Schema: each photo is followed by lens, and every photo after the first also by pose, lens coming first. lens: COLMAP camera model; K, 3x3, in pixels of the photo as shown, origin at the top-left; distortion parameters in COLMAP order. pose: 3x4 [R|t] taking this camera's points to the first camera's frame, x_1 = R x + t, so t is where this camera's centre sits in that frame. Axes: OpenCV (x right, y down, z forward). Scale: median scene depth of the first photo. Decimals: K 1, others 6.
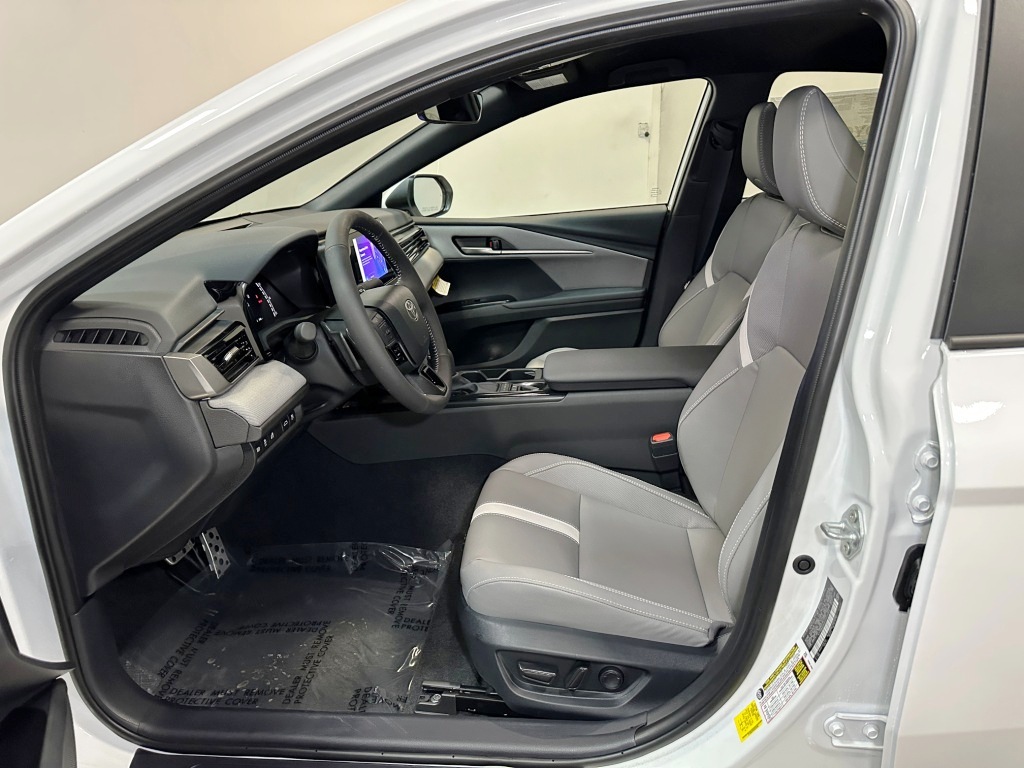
lens RADIAL K [[729.1, 0, 515.6], [0, 729.1, 381.2], [0, 0, 1]] dist [0.136063, -0.171093]
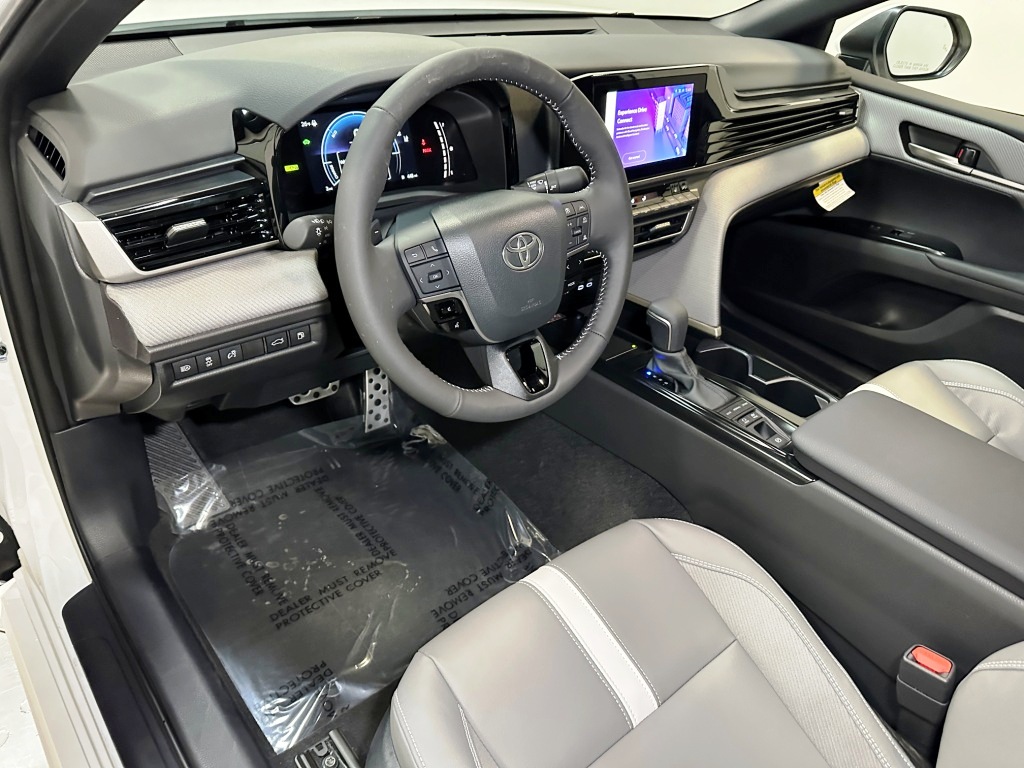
lens RADIAL K [[729.1, 0, 515.6], [0, 729.1, 381.2], [0, 0, 1]] dist [0.136063, -0.171093]
pose [[0.703647, 0.483667, -0.520526, 0.164432], [-0.339669, 0.872408, 0.351467, -0.165355], [0.624104, -0.070502, 0.778154, 0.415604]]
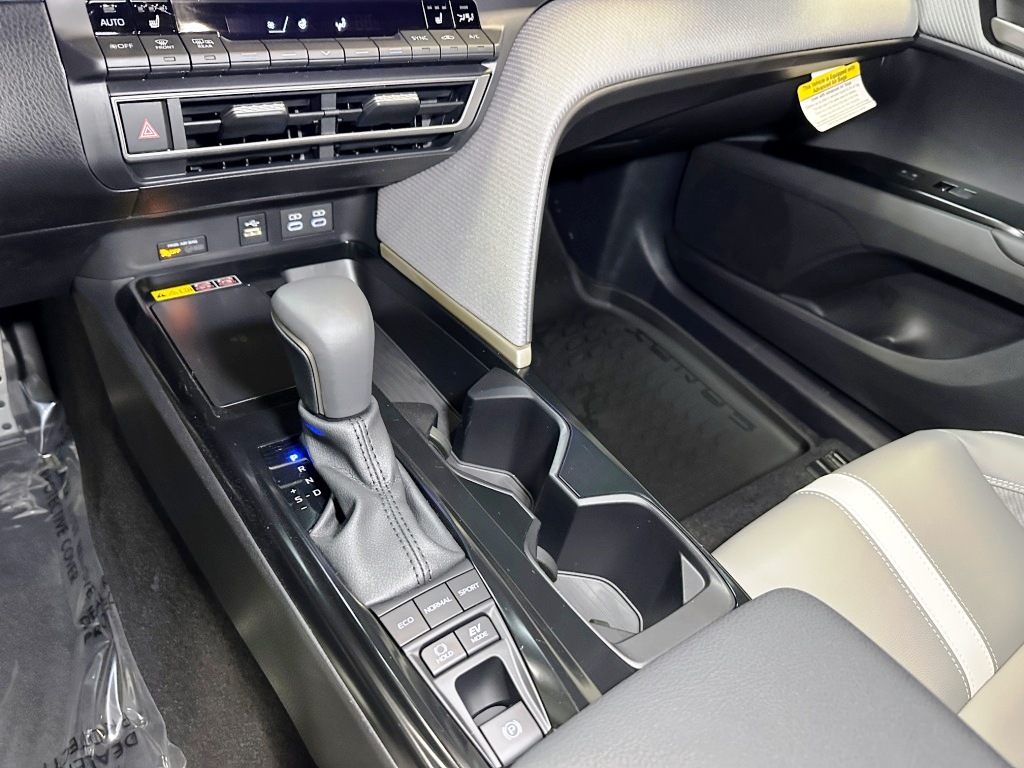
lens RADIAL K [[738.4, 0, 506.9], [0, 738.4, 384.0], [0, 0, 1]] dist [0.055754, -0.054292]
pose [[0.629798, 0.600760, -0.492384, 0.070796], [-0.414752, 0.796054, 0.440770, -0.155204], [0.656761, -0.073379, 0.750520, 0.850147]]
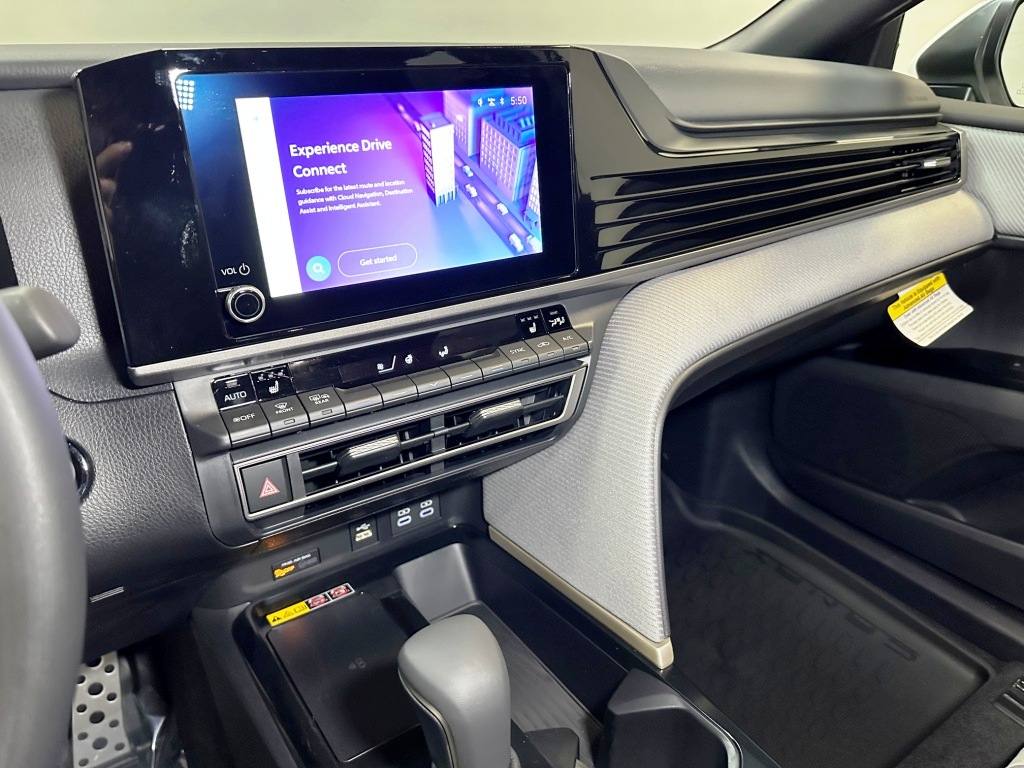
lens RADIAL K [[729.1, 0, 515.6], [0, 729.1, 381.2], [0, 0, 1]] dist [0.136063, -0.171093]
pose [[0.631039, 0.368124, -0.682843, 0.031119], [-0.271716, 0.929360, 0.249919, -0.182428], [0.726608, 0.027831, 0.686488, 0.852821]]
